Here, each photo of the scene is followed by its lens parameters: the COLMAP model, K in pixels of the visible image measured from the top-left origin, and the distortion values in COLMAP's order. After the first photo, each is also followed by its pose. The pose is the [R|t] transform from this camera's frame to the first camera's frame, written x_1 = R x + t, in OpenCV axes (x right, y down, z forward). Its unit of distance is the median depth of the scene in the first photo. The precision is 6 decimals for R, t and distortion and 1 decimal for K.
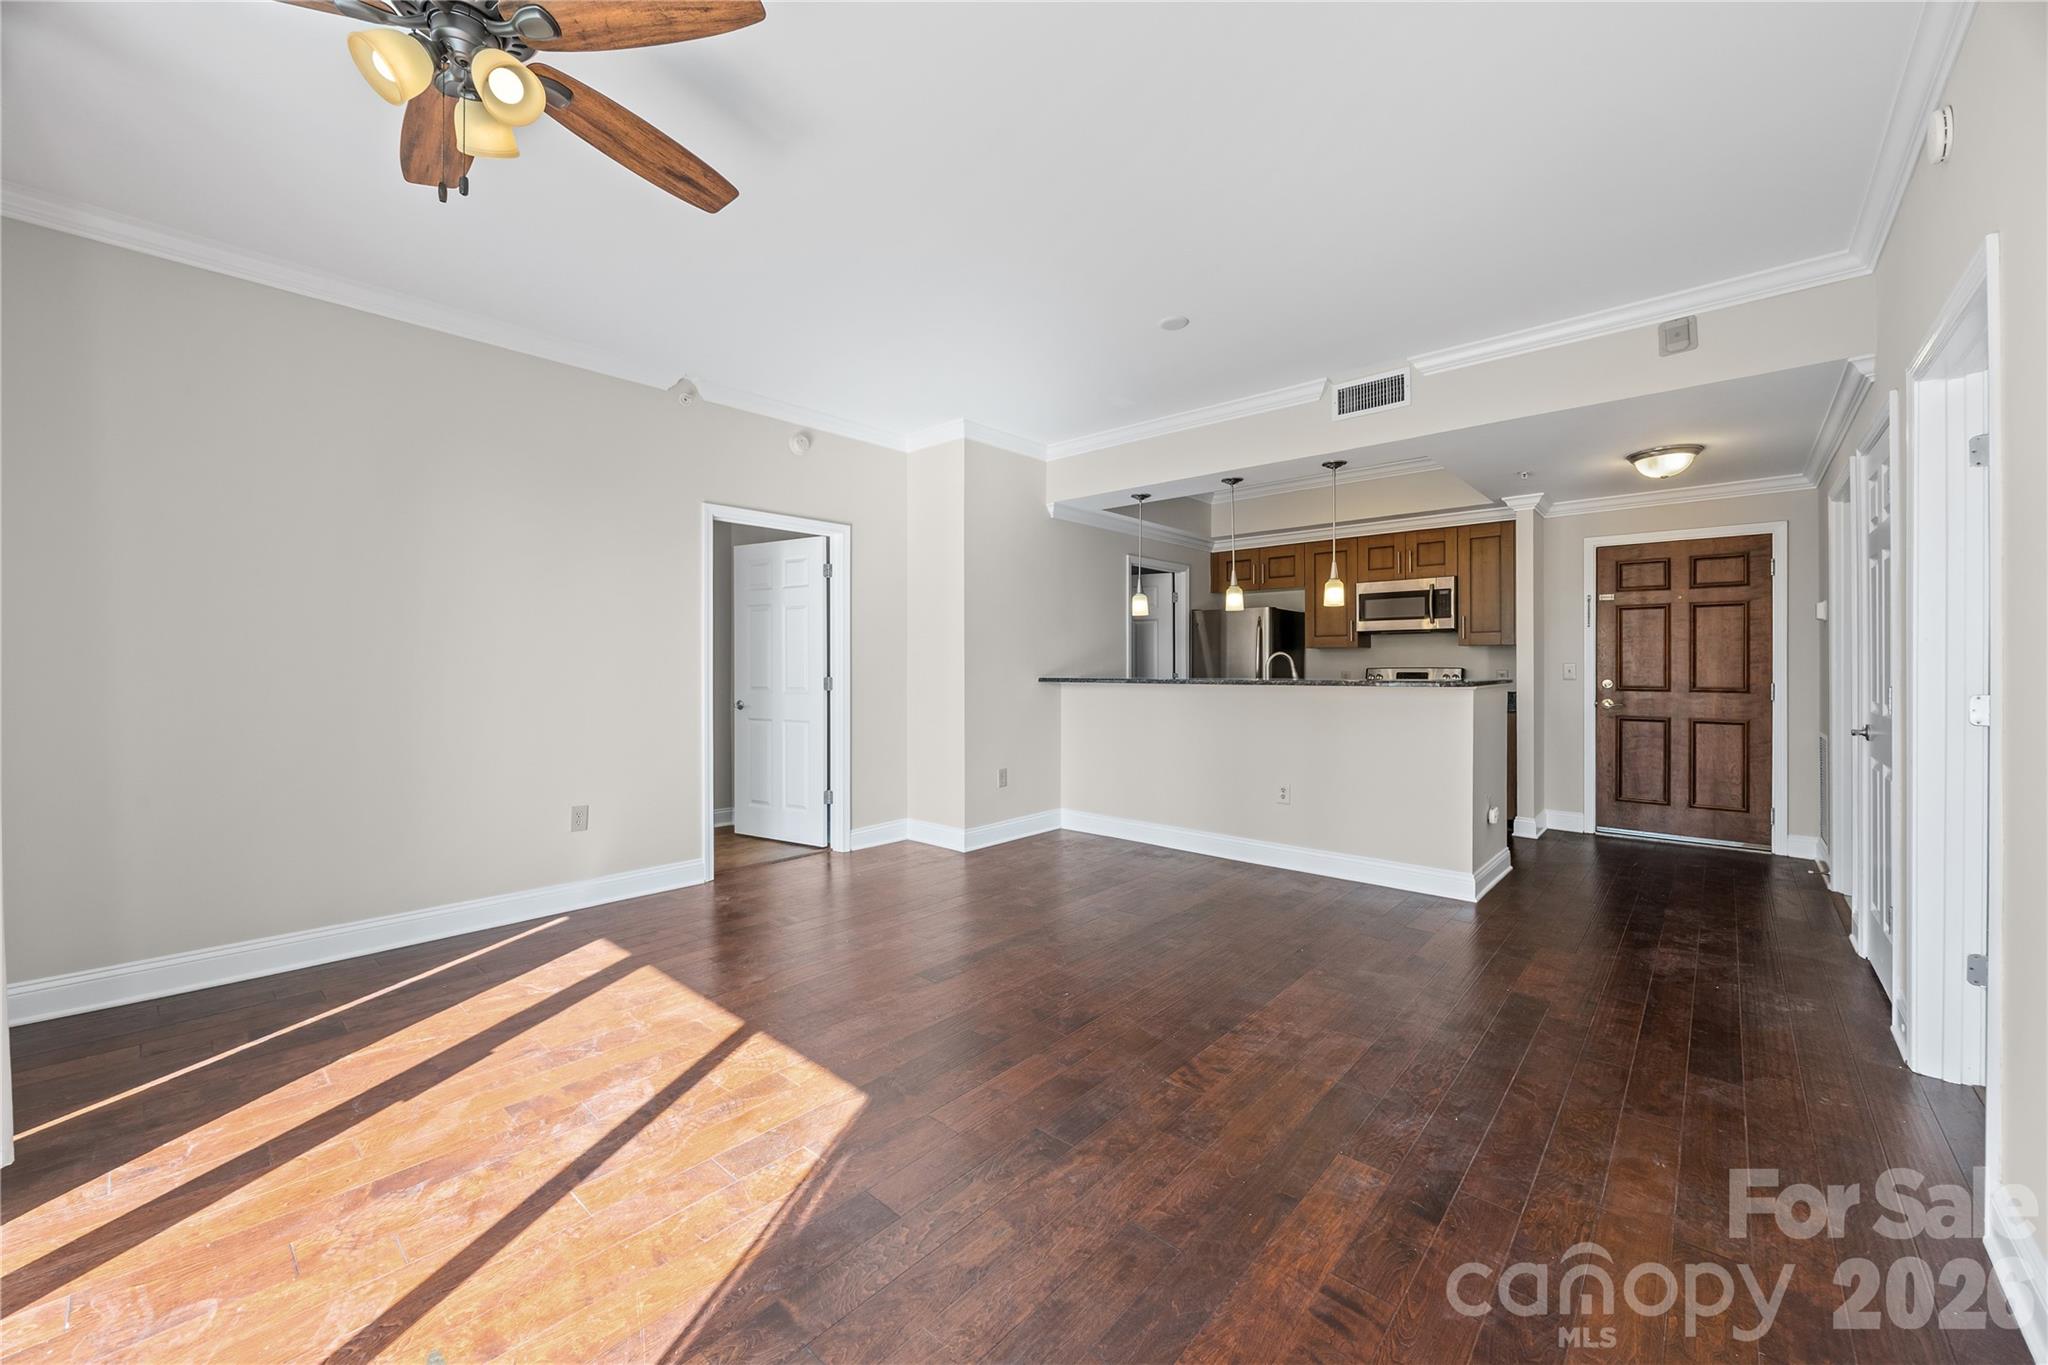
lens RADIAL K [[788.7, 0, 1033.3], [0, 788.7, 676.2], [0, 0, 1]] dist [-0.001321, -0.000024]
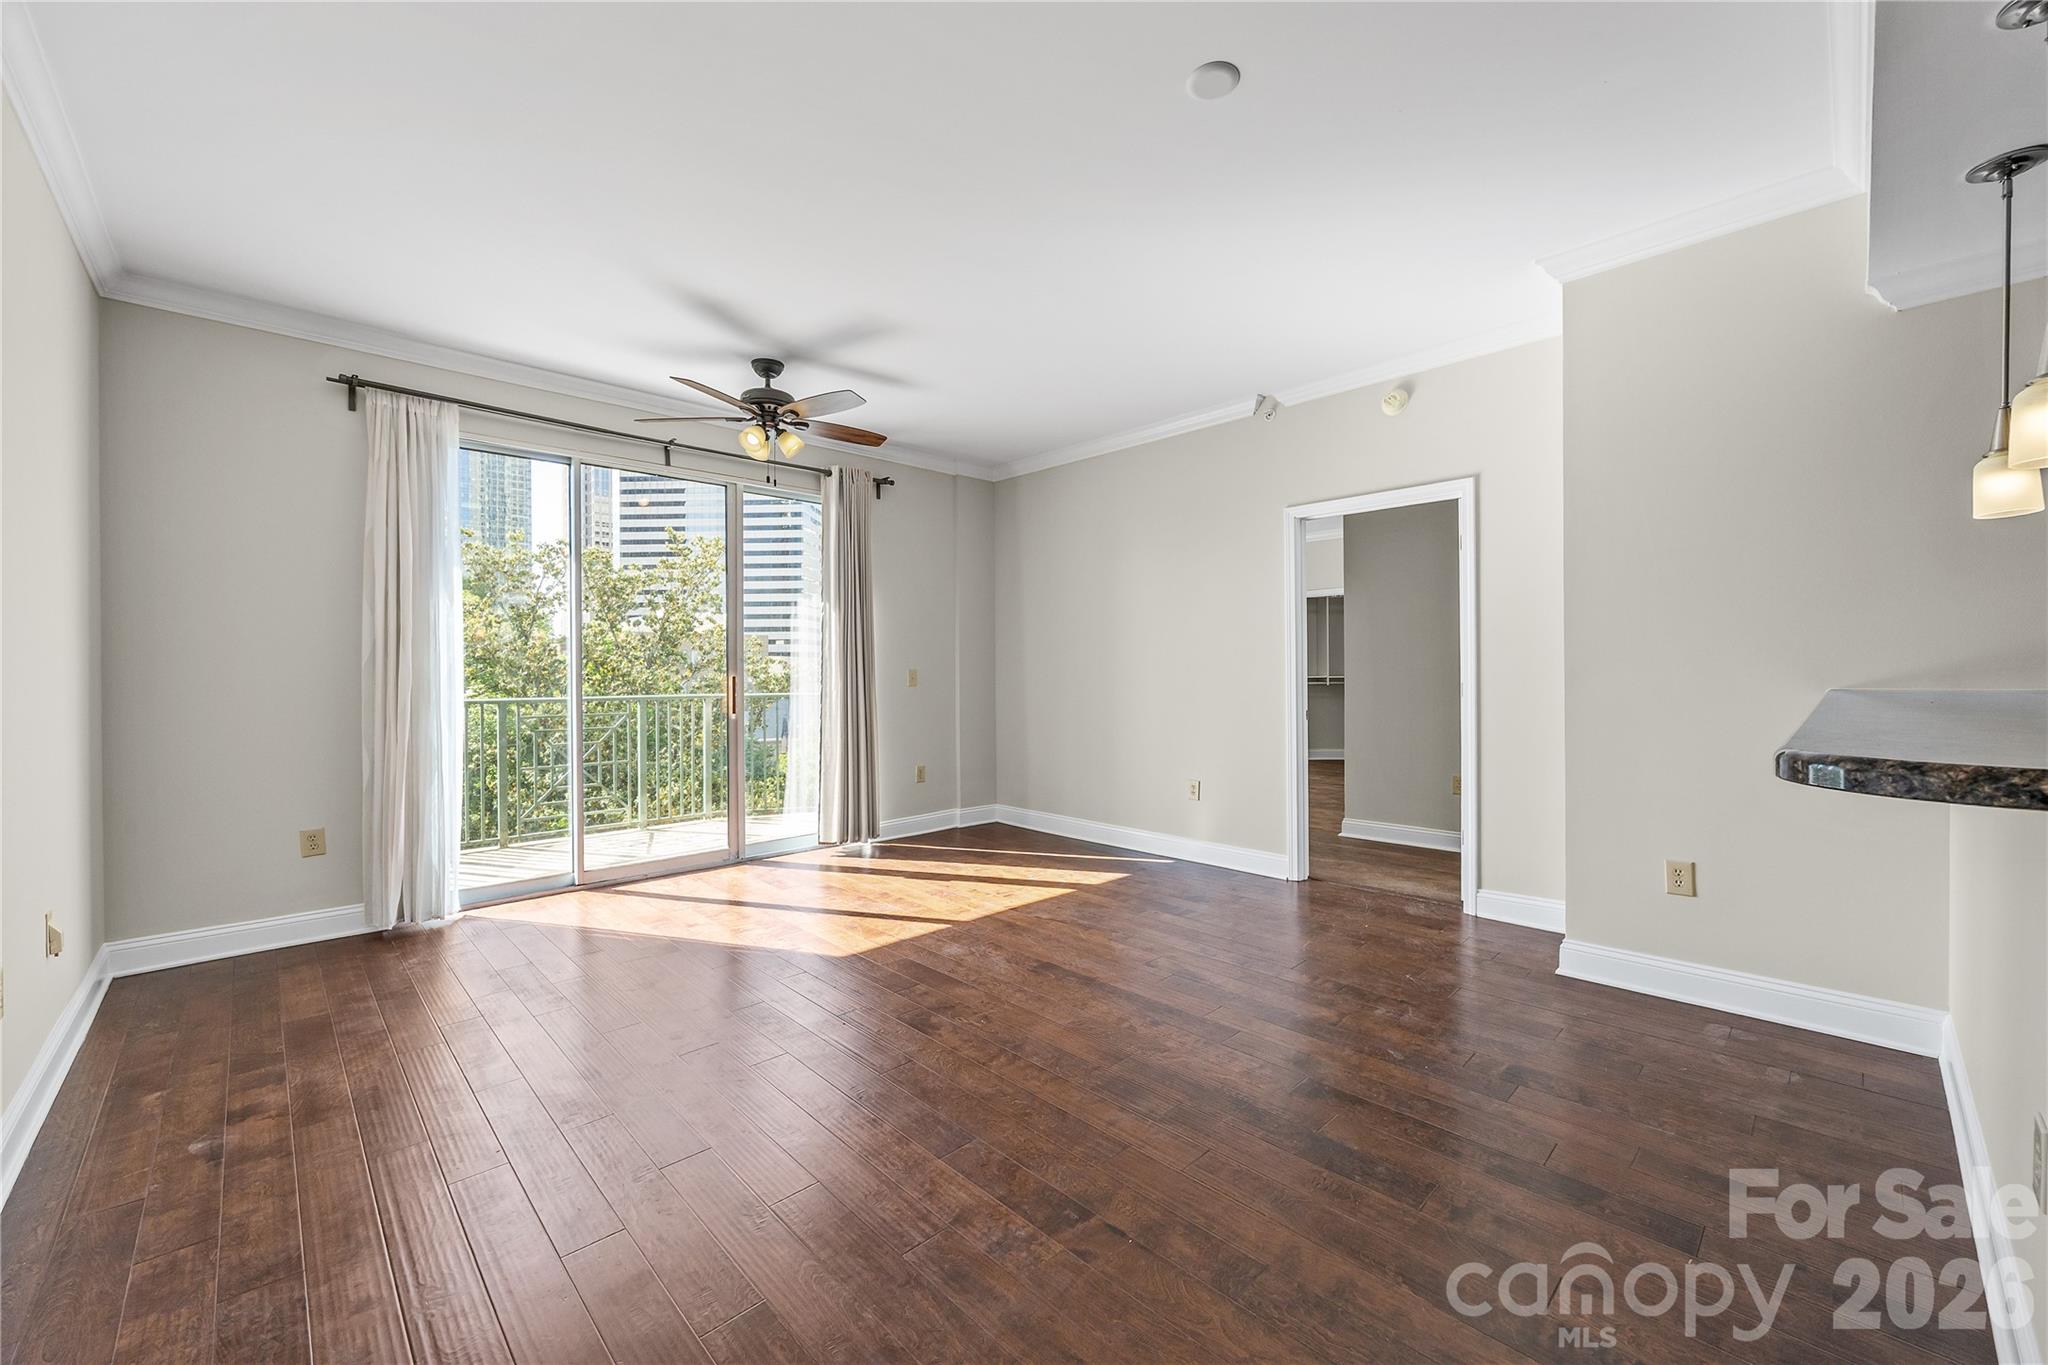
lens RADIAL K [[809.3, 0, 1024.0], [0, 809.3, 682.5], [0, 0, 1]] dist [0.000890, 0.000086]
pose [[-0.091486, 0.014293, -0.995704, 0.956709], [-0.006522, 0.999867, 0.014952, -0.012919], [0.995785, 0.007862, -0.091380, 1.097653]]
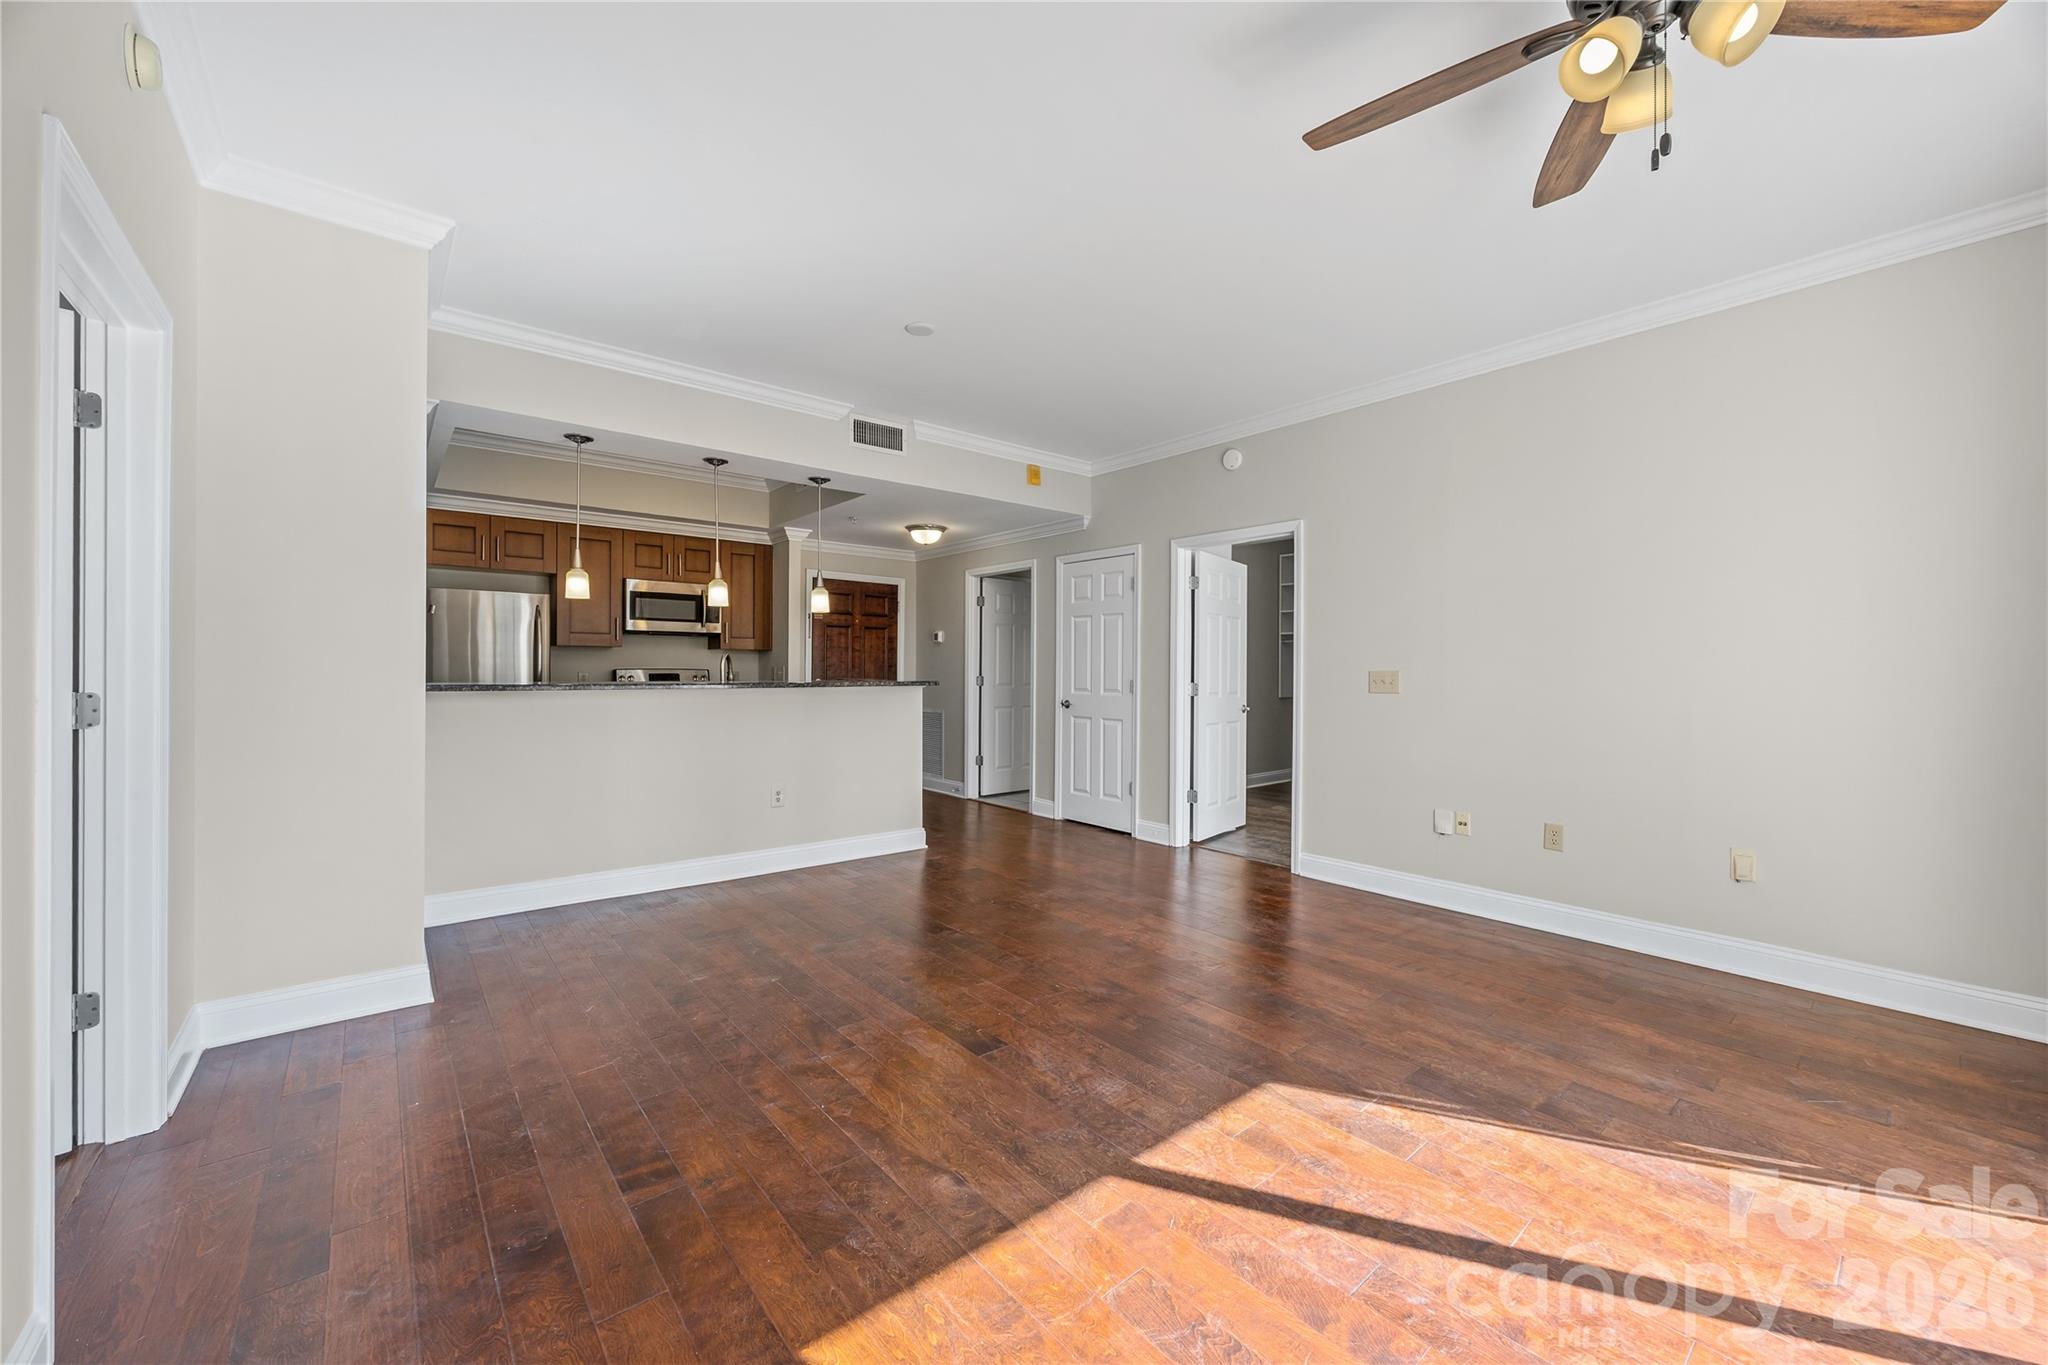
lens RADIAL K [[774.1, 0, 1024.0], [0, 774.1, 682.5], [0, 0, 1]] dist [-0.002007, -0.000036]
pose [[0.156884, -0.015932, 0.987489, -0.938103], [0.006379, 0.999865, 0.015118, -0.012501], [-0.987596, 0.003927, 0.156964, 0.854661]]
